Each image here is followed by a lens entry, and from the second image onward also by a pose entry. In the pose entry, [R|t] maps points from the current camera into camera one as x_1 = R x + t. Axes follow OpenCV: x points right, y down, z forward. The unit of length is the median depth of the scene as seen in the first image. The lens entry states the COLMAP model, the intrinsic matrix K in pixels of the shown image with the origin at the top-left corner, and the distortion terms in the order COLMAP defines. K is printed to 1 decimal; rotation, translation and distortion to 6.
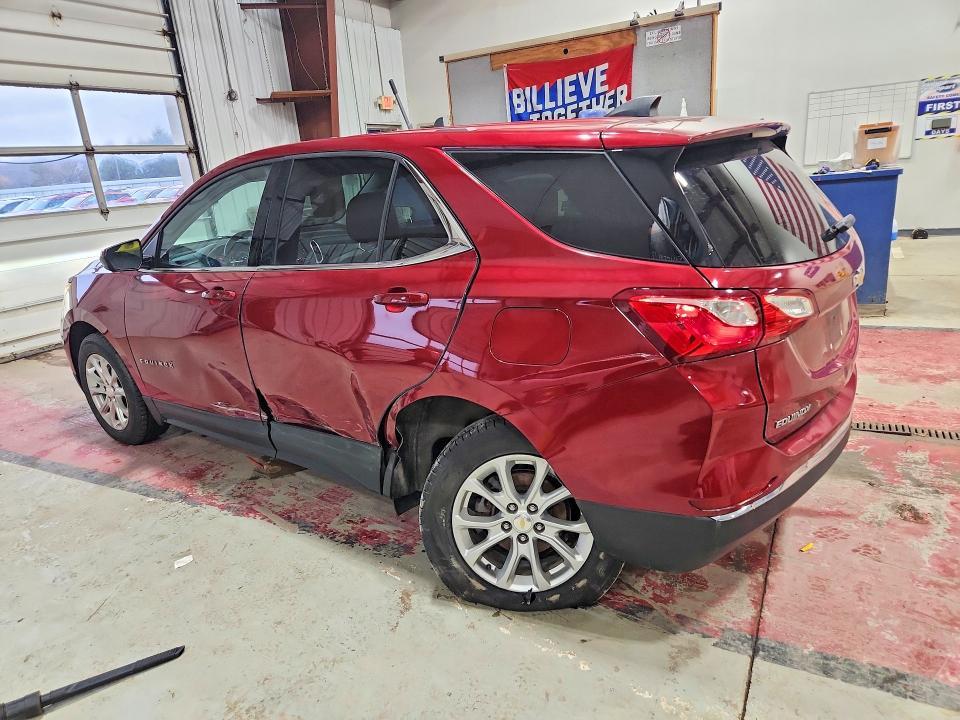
lens RADIAL K [[652.6, 0, 464.8], [0, 652.6, 361.7], [0, 0, 1]] dist [0.001327, 0.000497]
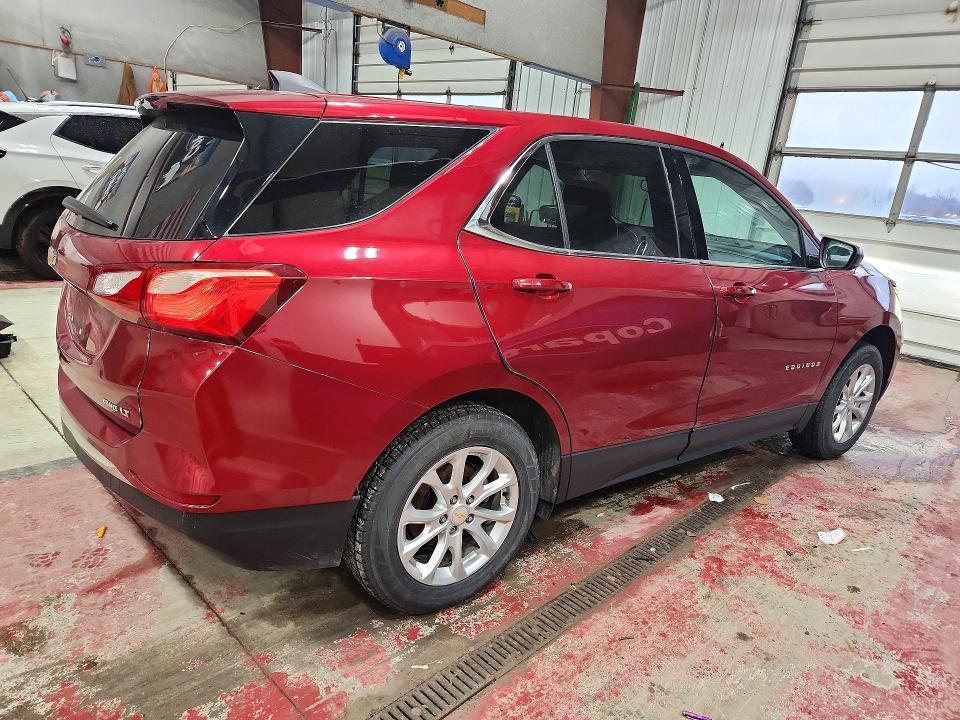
lens RADIAL K [[652.6, 0, 464.8], [0, 652.6, 361.7], [0, 0, 1]] dist [0.001327, 0.000497]
pose [[-0.282024, 0.320902, -0.904149, 1.068011], [-0.353913, 0.841142, 0.408933, -0.470587], [0.891744, 0.435319, -0.123651, 1.363919]]
